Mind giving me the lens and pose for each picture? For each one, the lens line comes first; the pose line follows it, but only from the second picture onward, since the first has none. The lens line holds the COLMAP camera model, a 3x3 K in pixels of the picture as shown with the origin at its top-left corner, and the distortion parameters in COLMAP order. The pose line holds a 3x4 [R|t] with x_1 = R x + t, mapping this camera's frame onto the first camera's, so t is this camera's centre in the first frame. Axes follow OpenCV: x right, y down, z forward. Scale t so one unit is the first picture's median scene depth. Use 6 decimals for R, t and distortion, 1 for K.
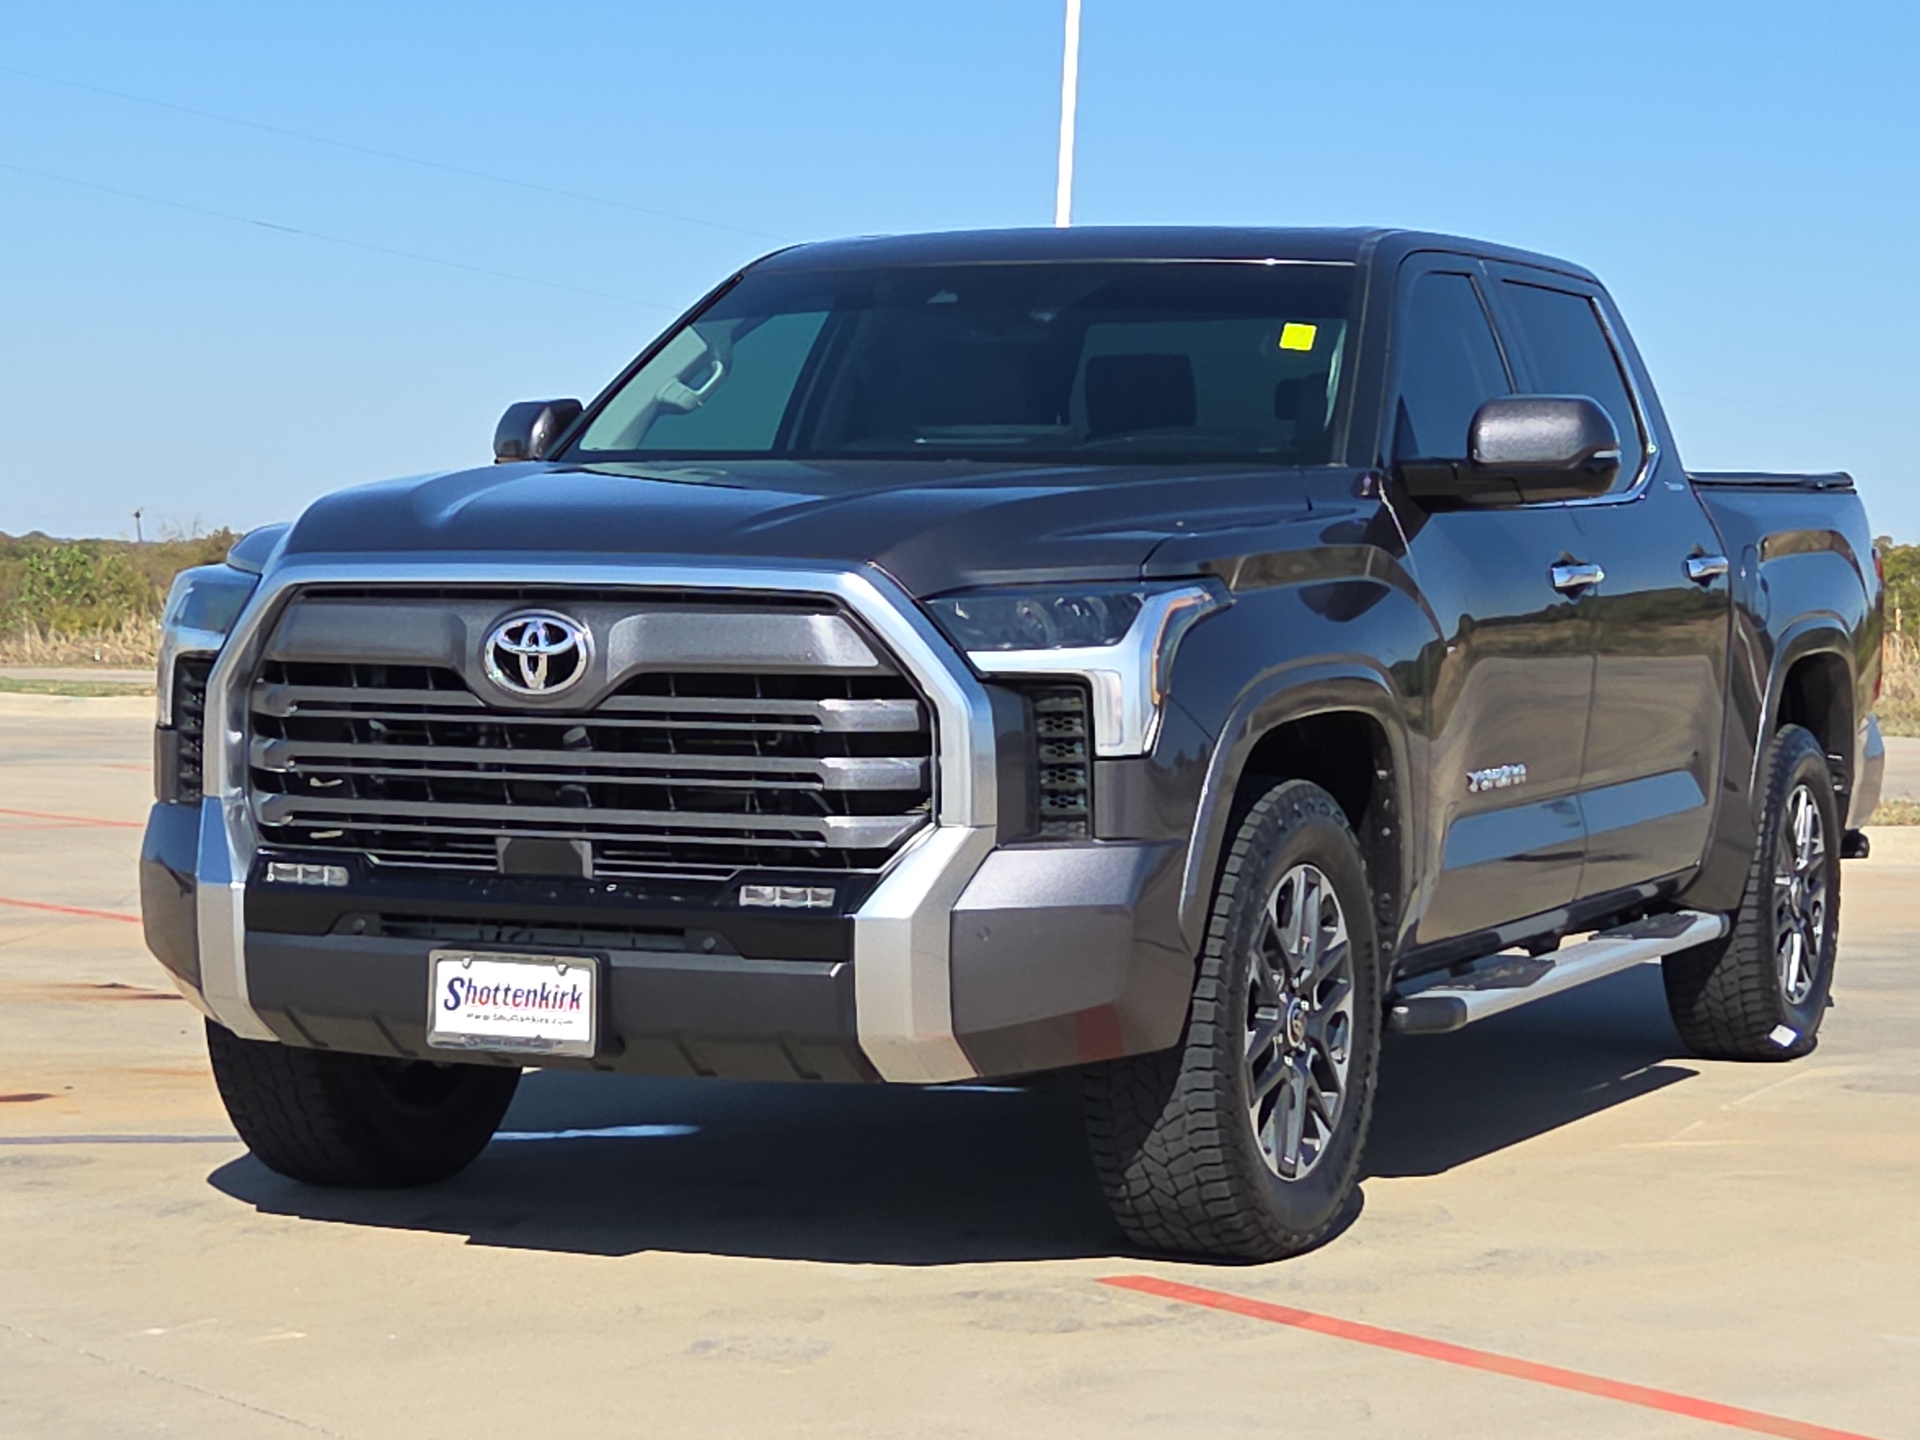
lens RADIAL K [[3693.5, 0, 961.4], [0, 3693.5, 711.8], [0, 0, 1]] dist [0.121406, 0.000000]
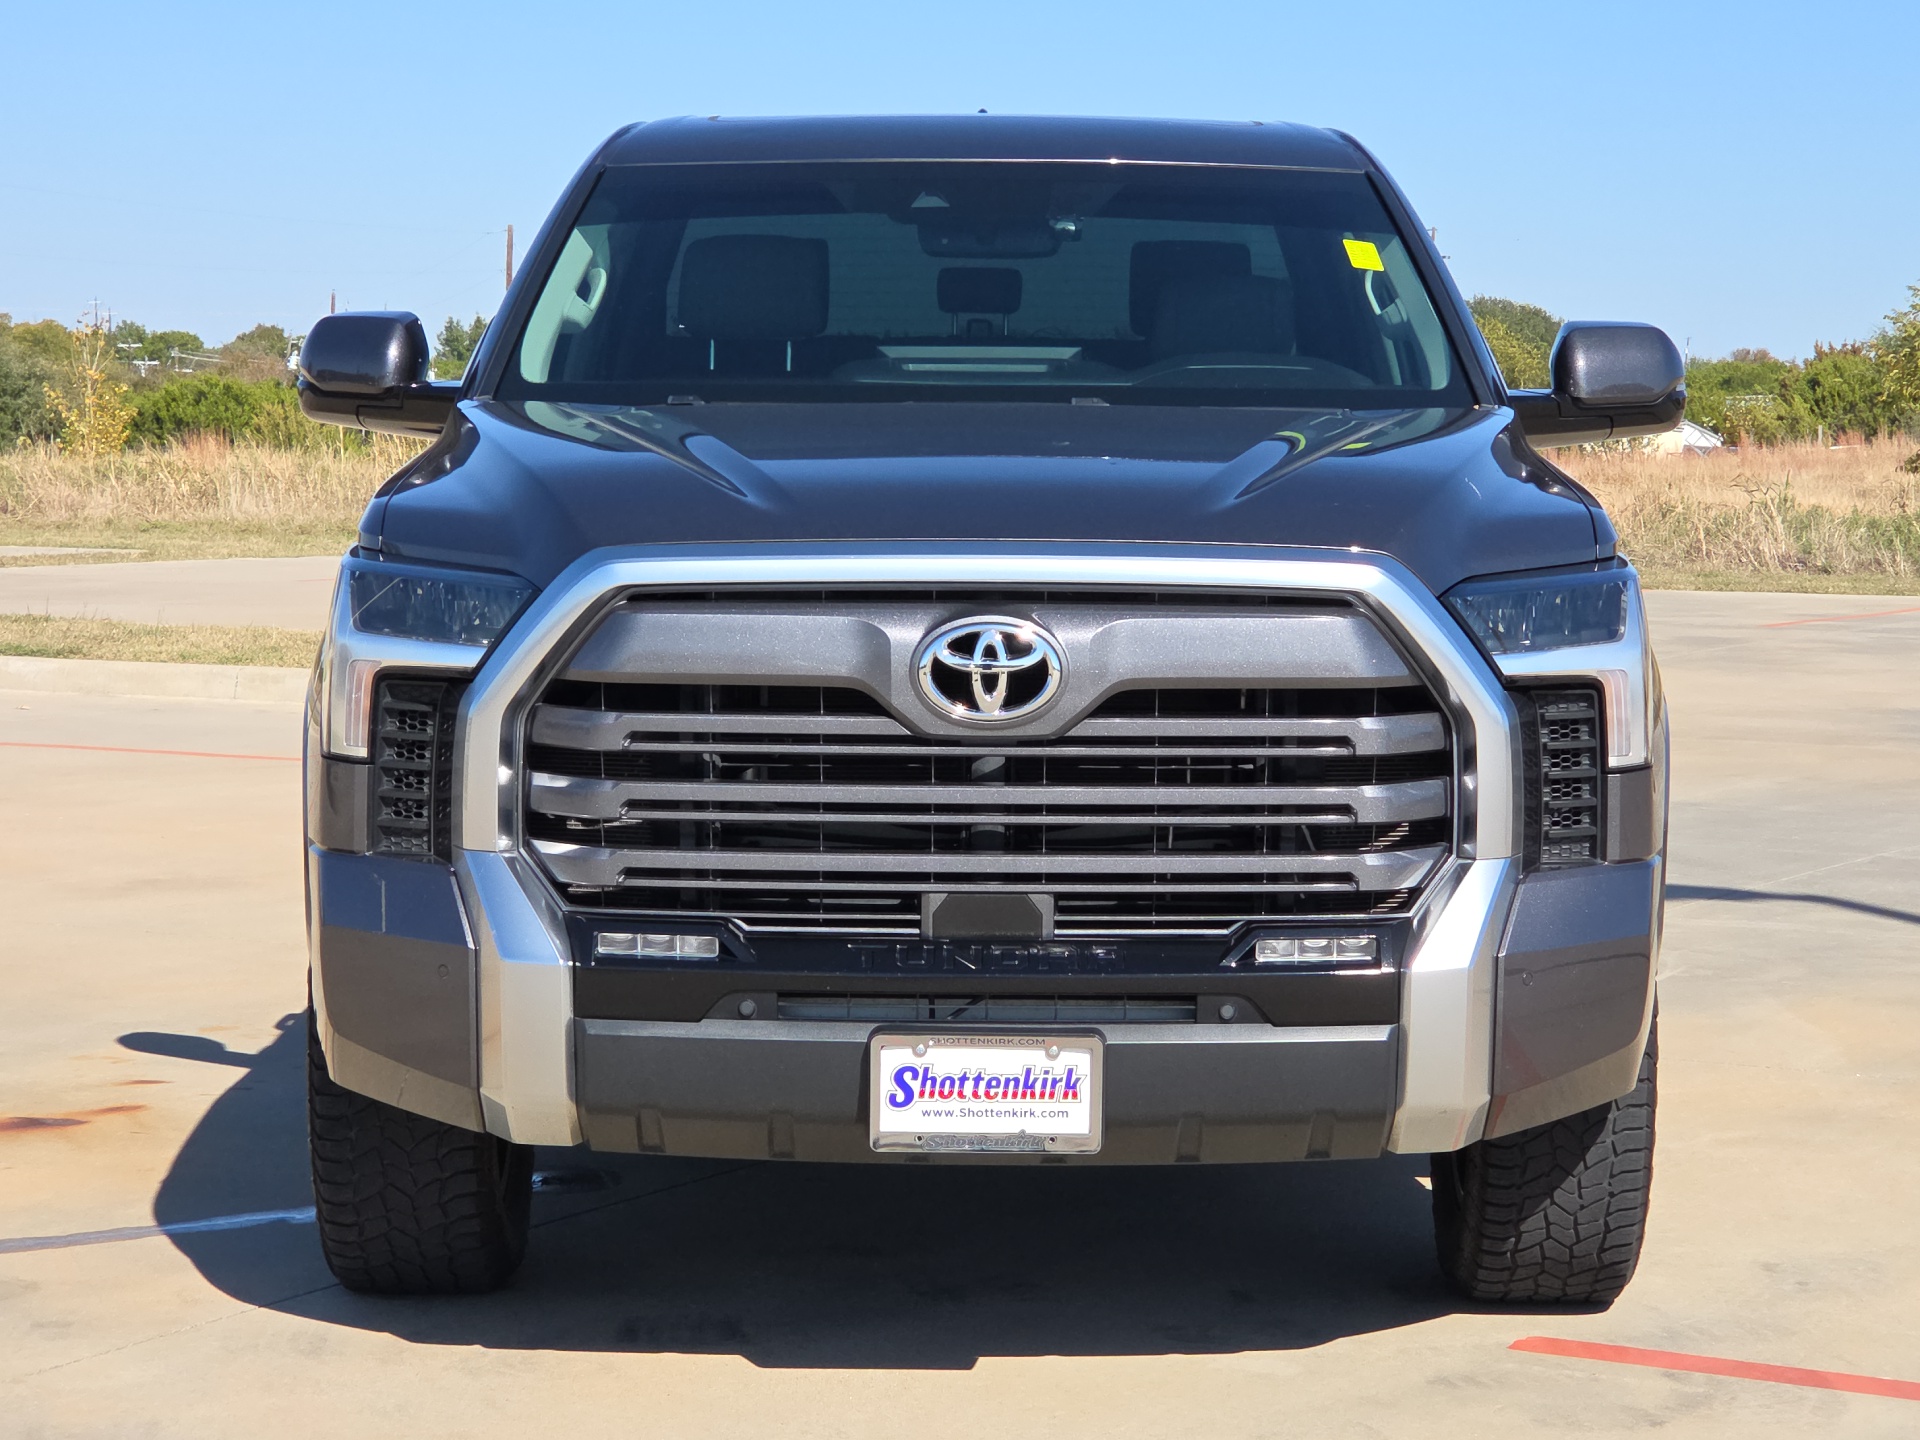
lens RADIAL K [[3988.9, 0, 959.7], [0, 3988.9, 725.6], [0, 0, 1]] dist [-0.316982, 0.000000]
pose [[0.939683, -0.036545, 0.340090, -0.423852], [0.021172, 0.998584, 0.048806, -0.046906], [-0.341392, -0.038662, 0.939126, 0.170000]]
